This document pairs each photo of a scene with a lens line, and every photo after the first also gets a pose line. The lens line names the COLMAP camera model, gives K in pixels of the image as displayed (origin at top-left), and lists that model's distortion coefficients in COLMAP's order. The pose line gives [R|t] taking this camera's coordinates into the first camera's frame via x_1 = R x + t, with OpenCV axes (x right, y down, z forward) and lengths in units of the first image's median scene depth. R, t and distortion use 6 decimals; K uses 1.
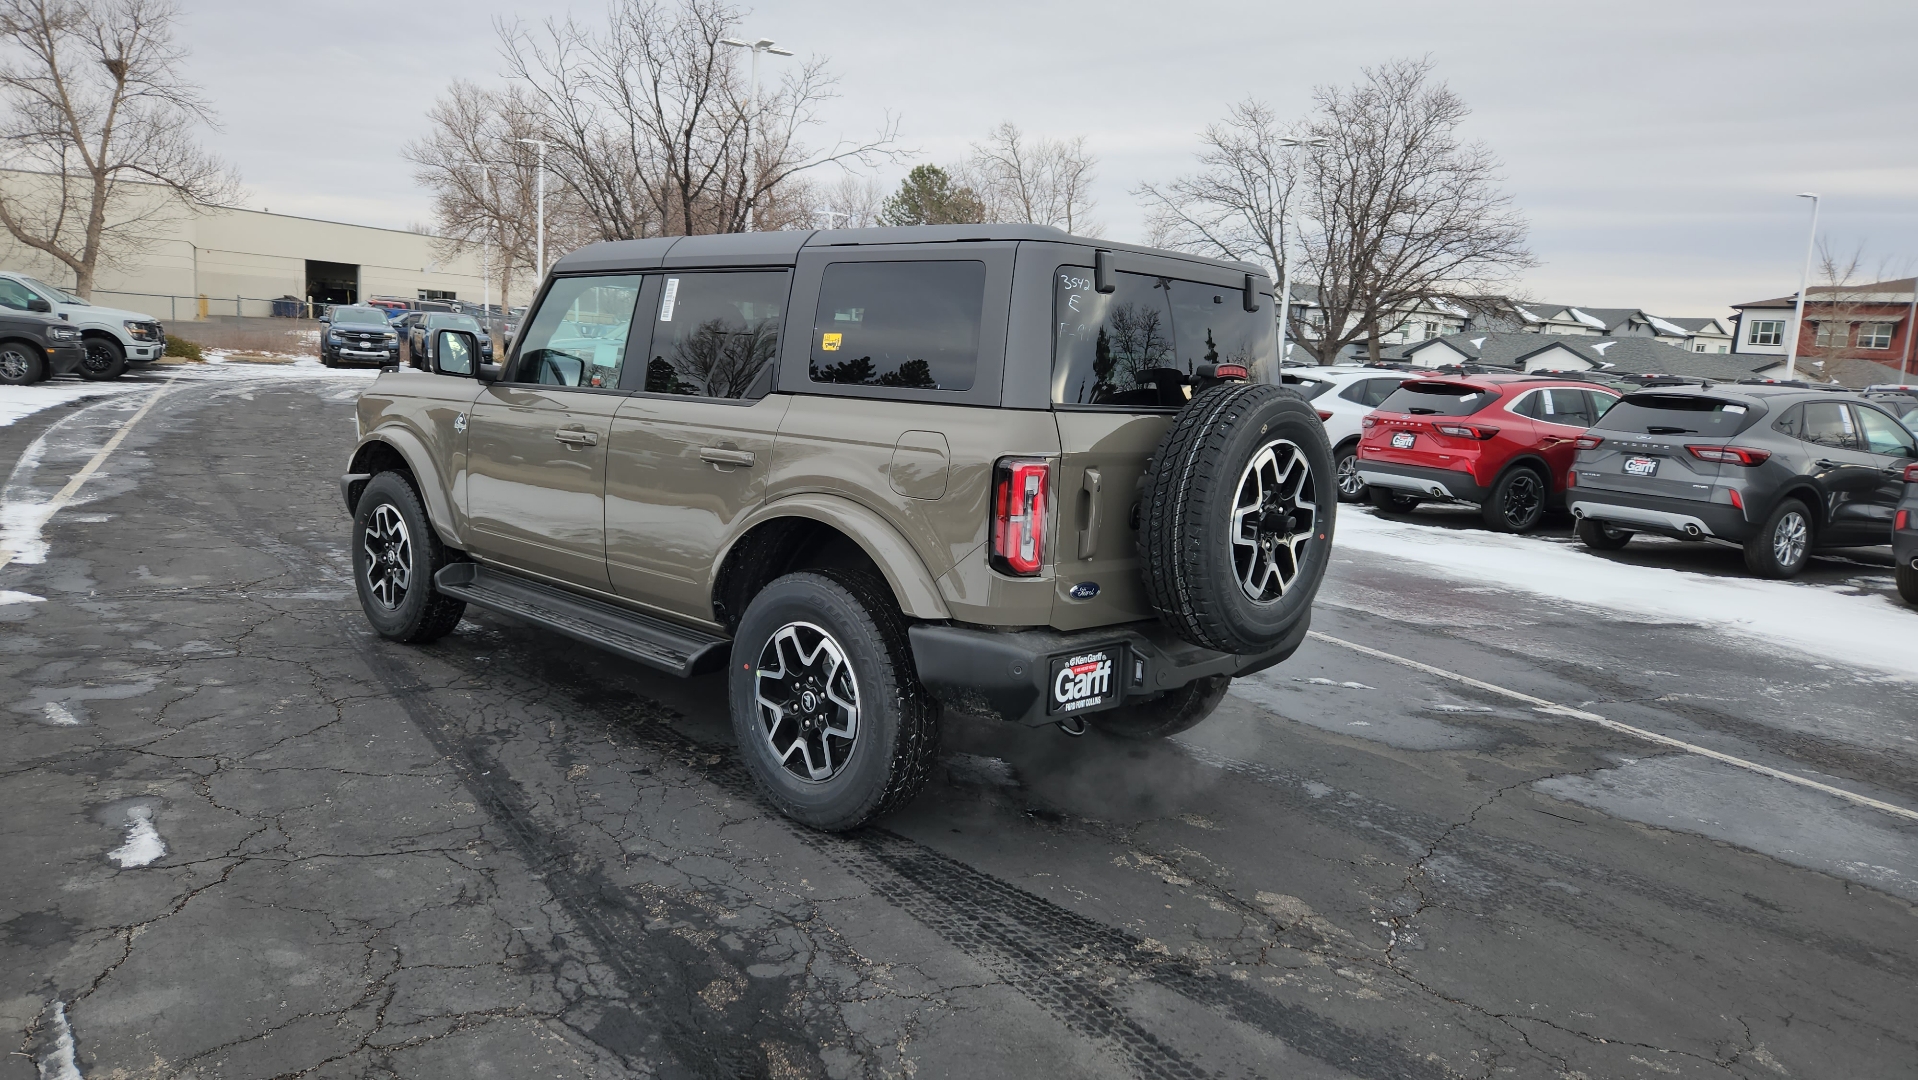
lens RADIAL K [[1281.2, 0, 915.0], [0, 1281.2, 522.4], [0, 0, 1]] dist [0.069403, -0.053626]
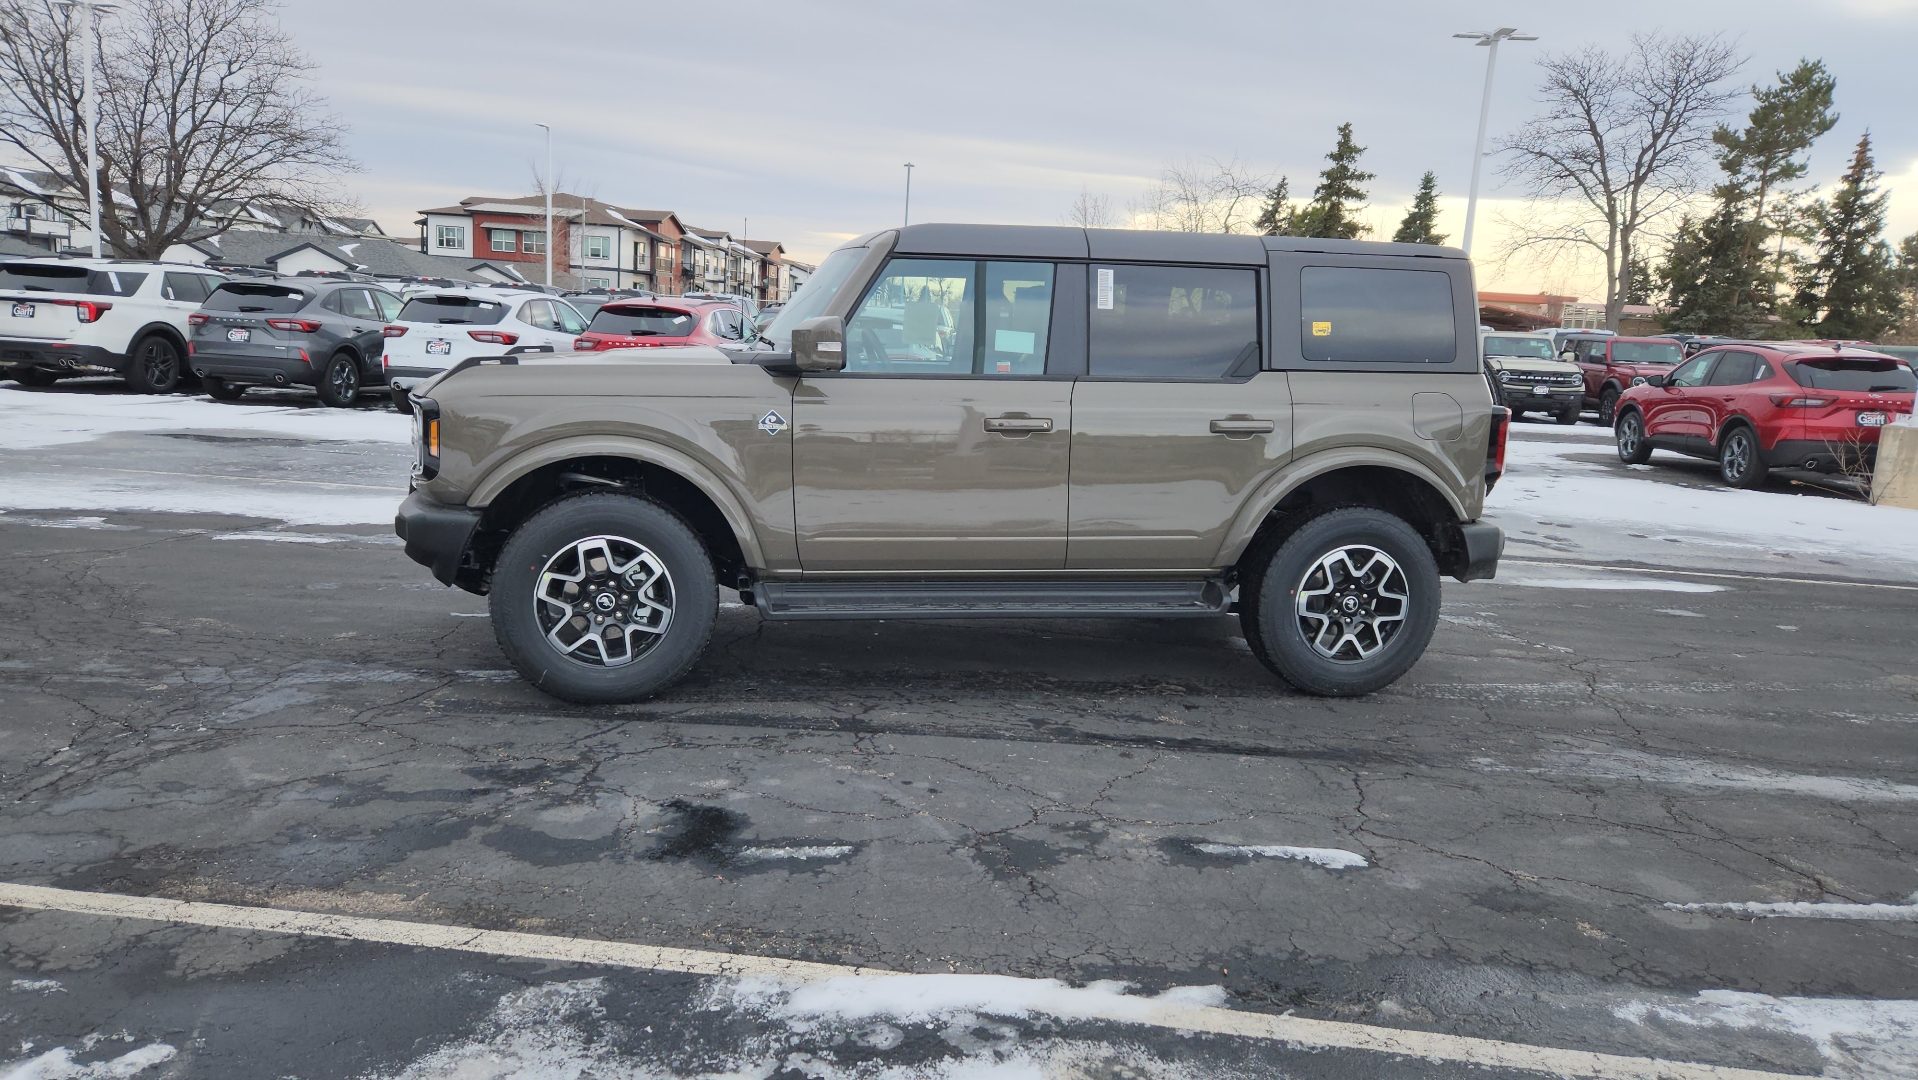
lens RADIAL K [[1281.2, 0, 918.4], [0, 1281.2, 524.1], [0, 0, 1]] dist [0.069403, -0.053626]
pose [[0.567040, -0.160099, 0.807981, -0.995870], [0.094510, 0.987096, 0.129263, -0.111133], [-0.818250, 0.003065, 0.574854, 0.425972]]
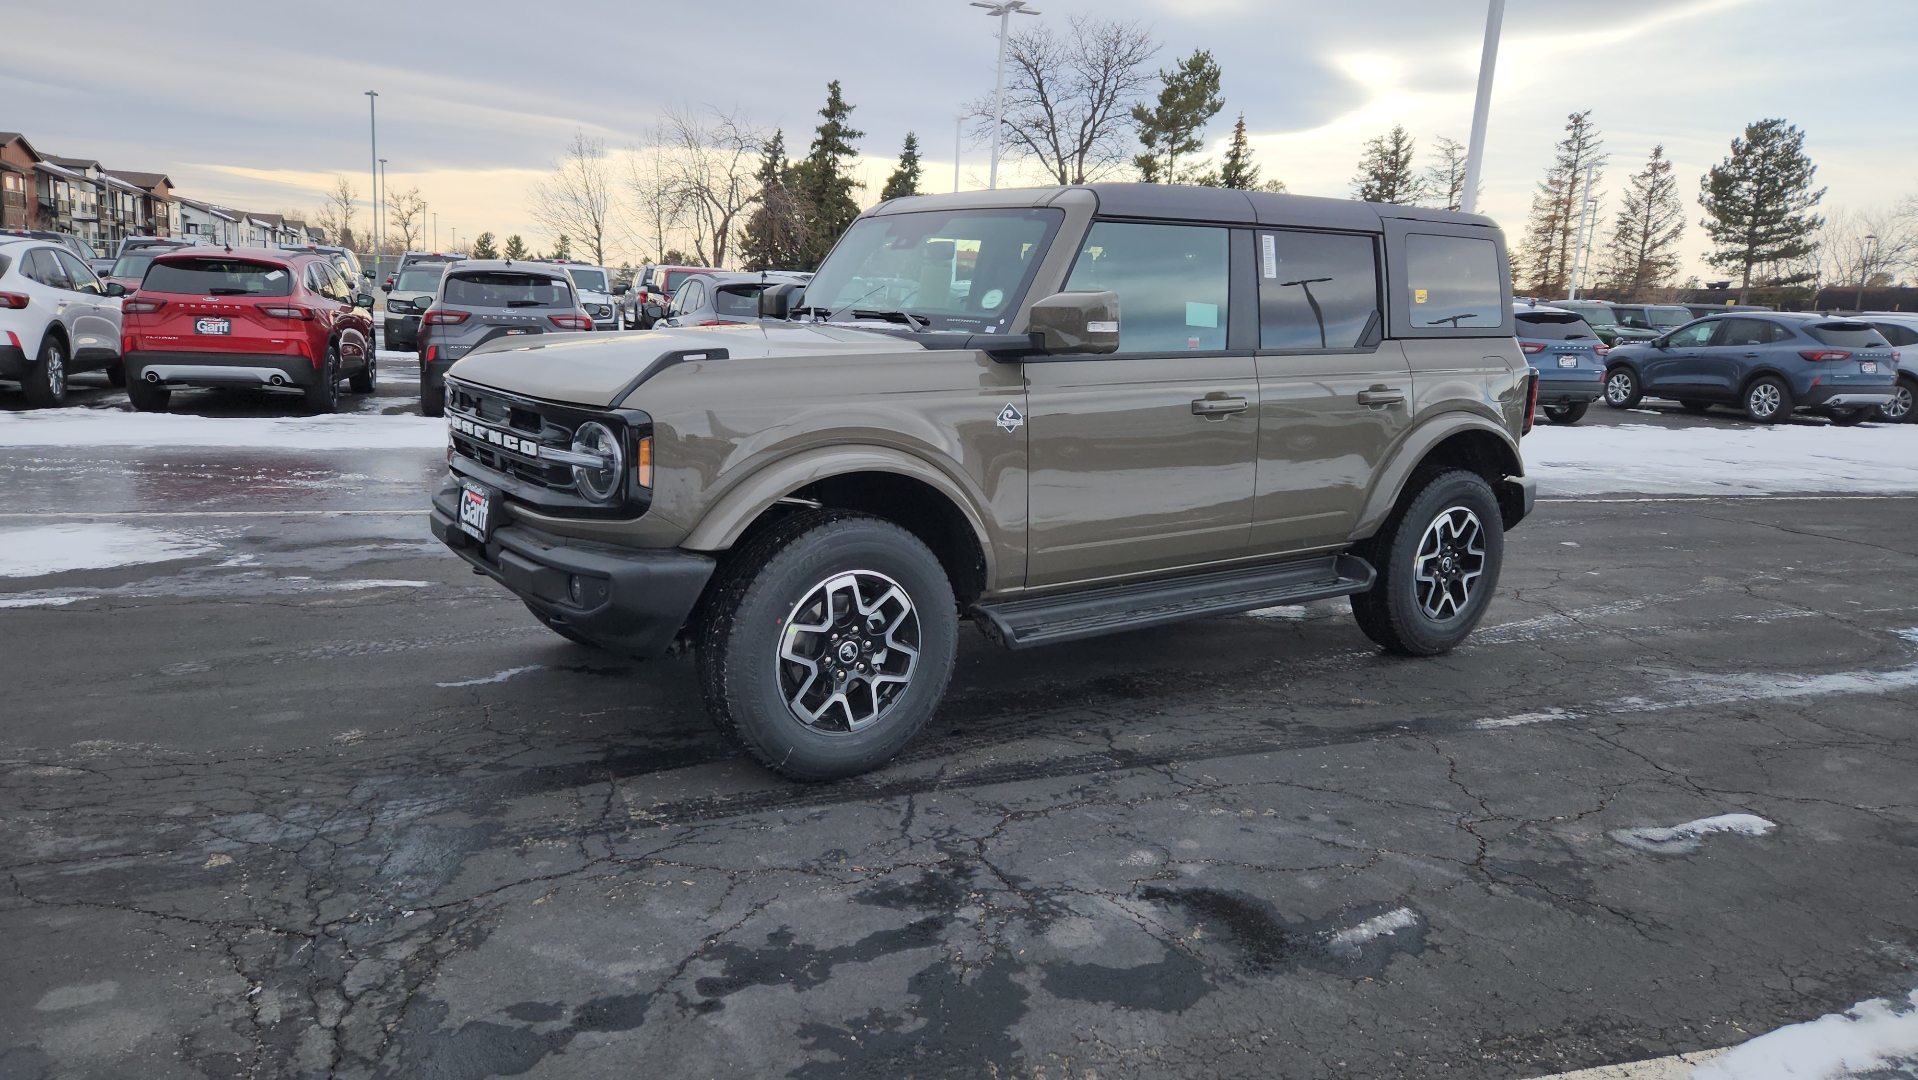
lens RADIAL K [[1279.3, 0, 929.1], [0, 1279.3, 534.4], [0, 0, 1]] dist [0.072674, -0.056190]
pose [[0.177275, -0.229275, 0.957082, -1.061556], [0.098766, 0.971720, 0.214488, -0.171695], [-0.979193, 0.056503, 0.194906, 0.903869]]
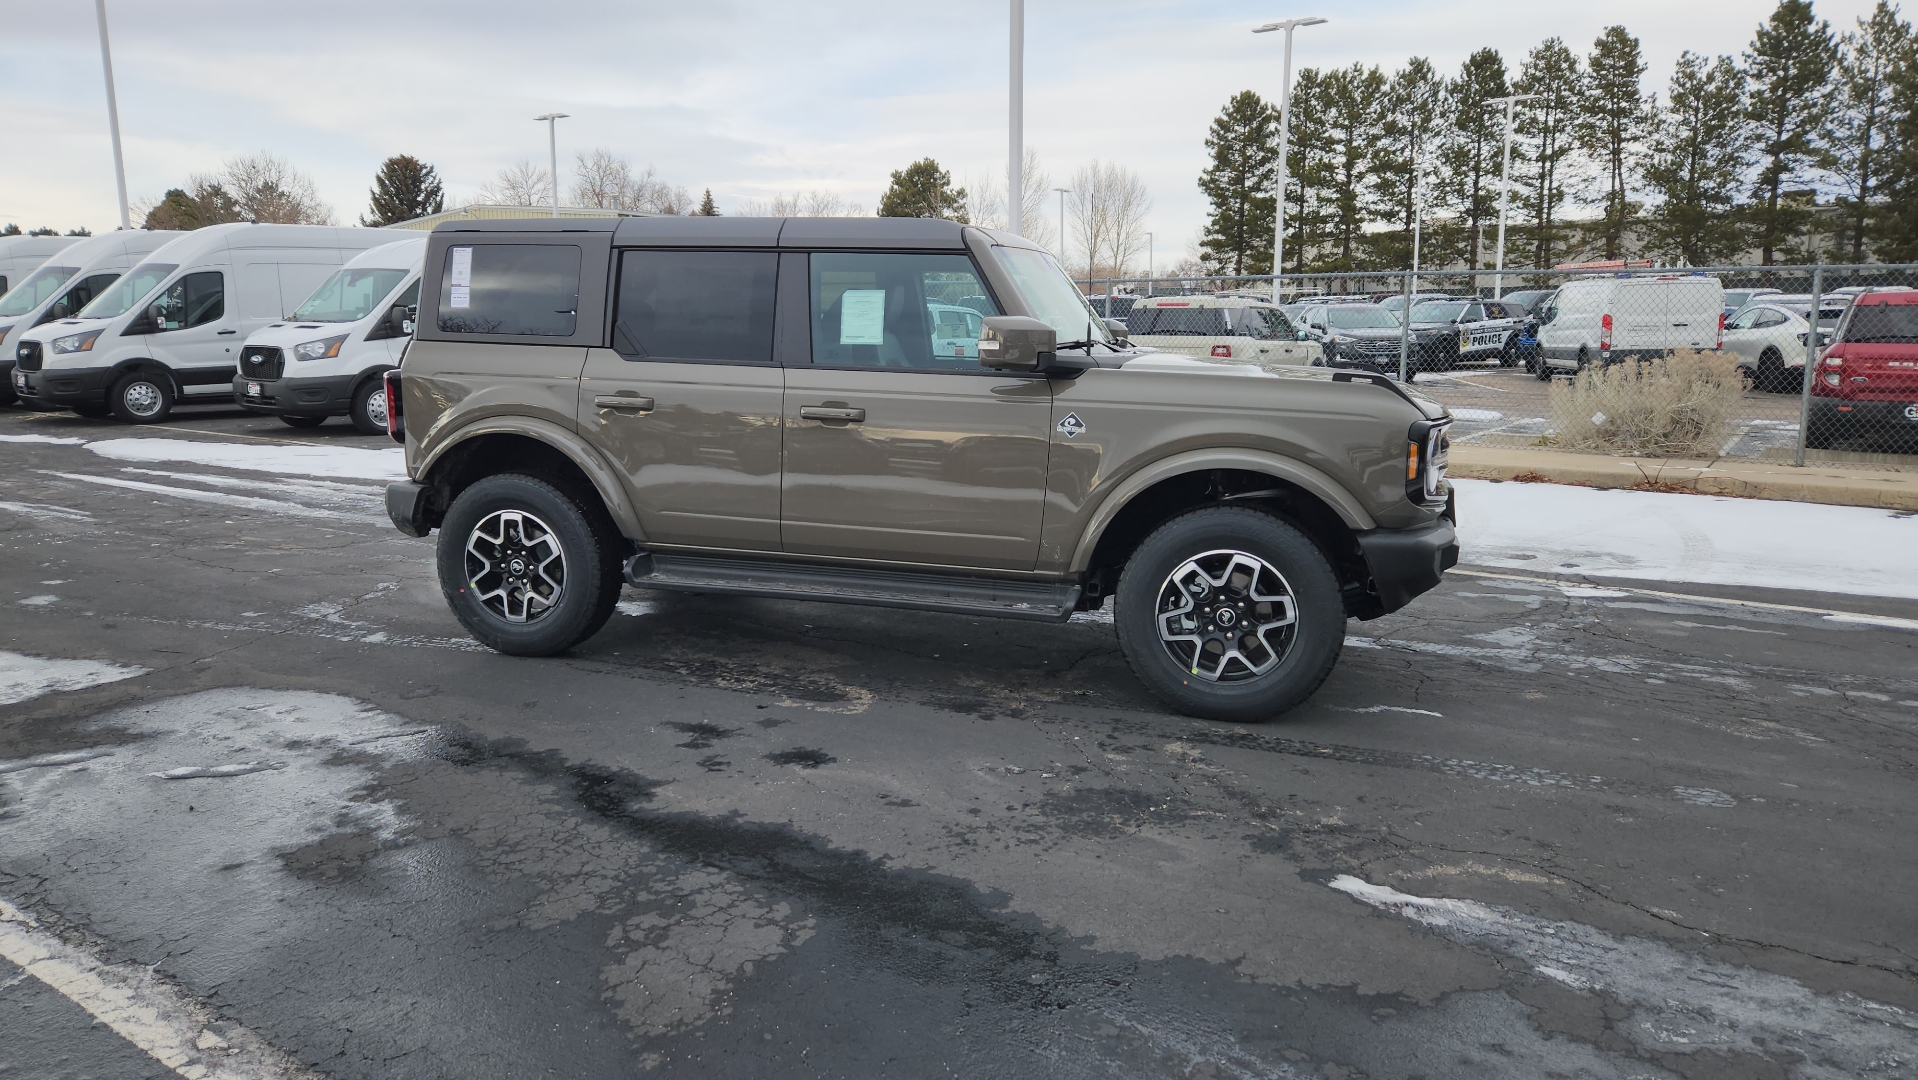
lens RADIAL K [[1279.3, 0, 924.8], [0, 1279.3, 536.3], [0, 0, 1]] dist [0.072674, -0.056190]
pose [[-0.887333, 0.010729, -0.461004, 0.350789], [-0.116623, 0.962007, 0.246864, -0.220436], [0.446138, 0.272814, -0.852369, 1.924597]]
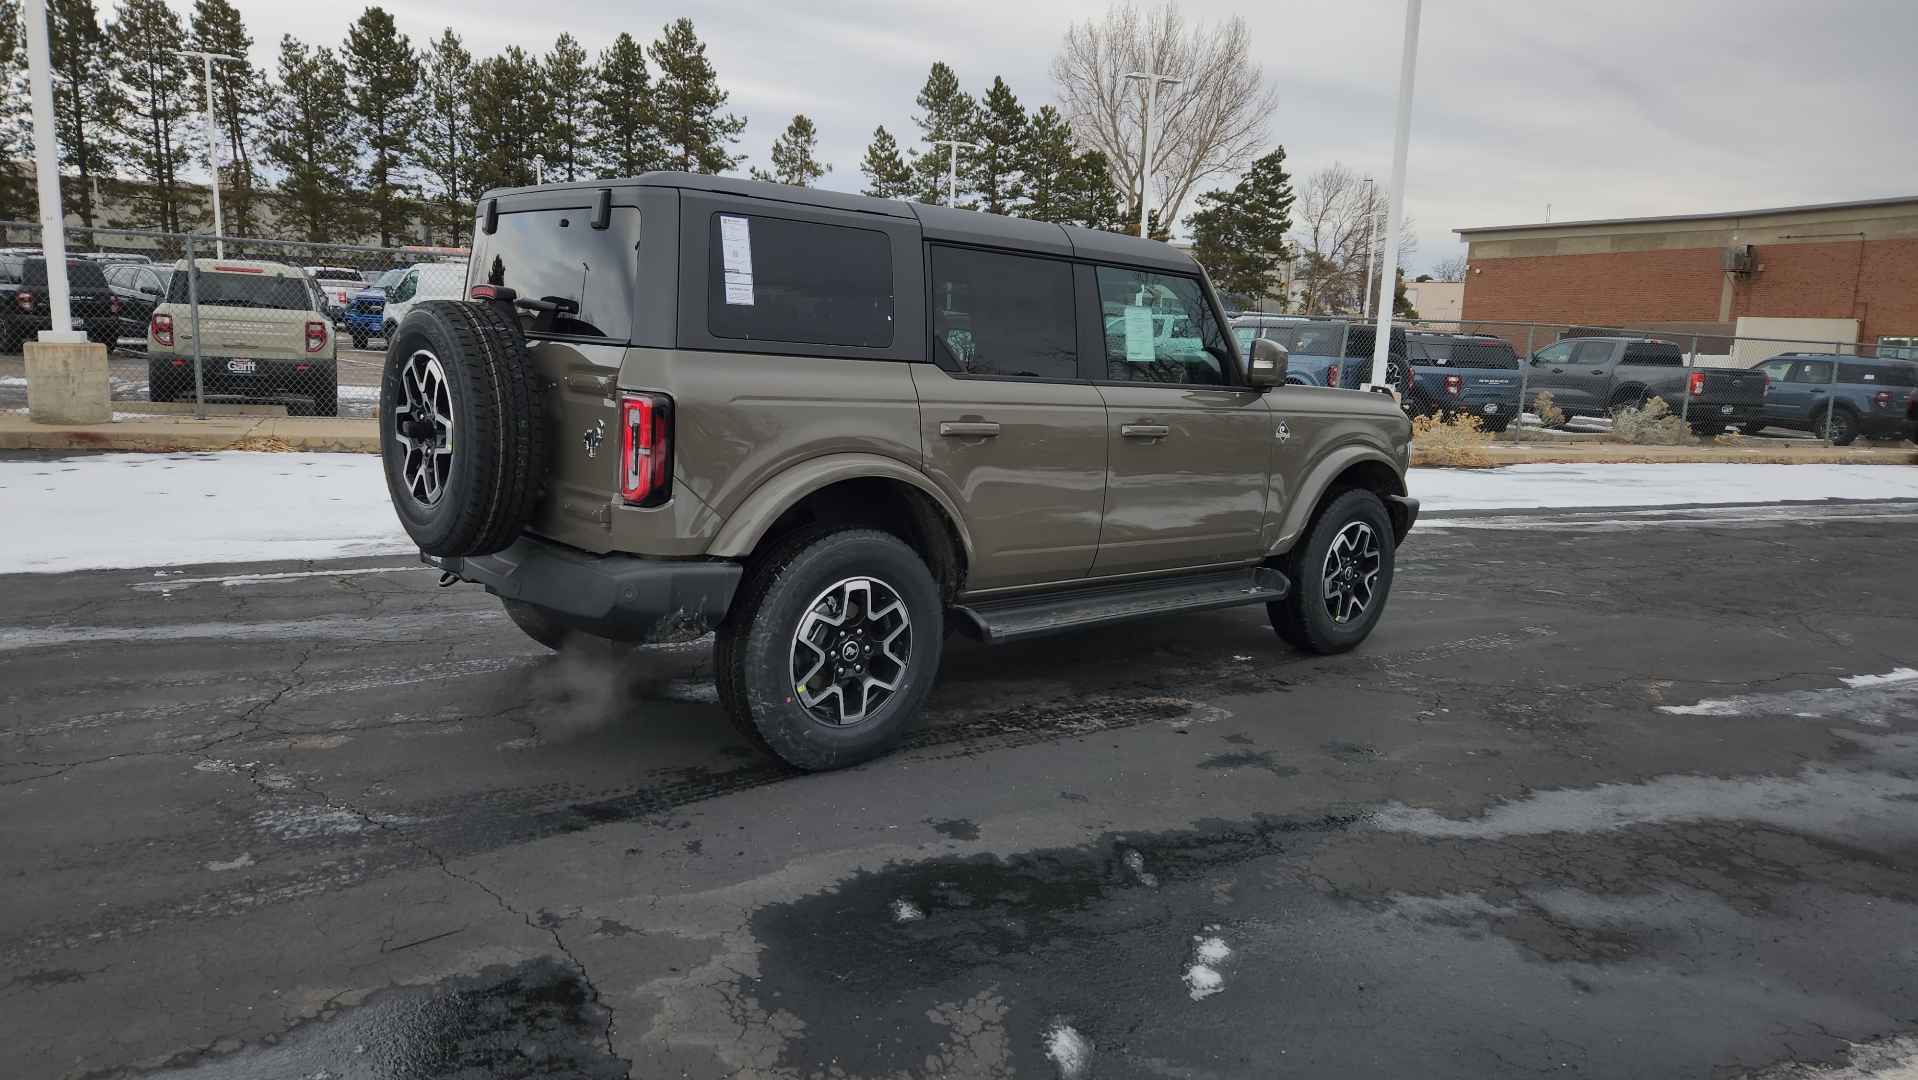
lens RADIAL K [[1276.5, 0, 926.4], [0, 1276.5, 528.5], [0, 0, 1]] dist [0.070180, -0.053859]
pose [[-0.075360, 0.088150, -0.993252, 0.901796], [-0.180228, 0.978476, 0.100513, -0.069406], [0.980734, 0.186587, -0.057851, 1.020163]]
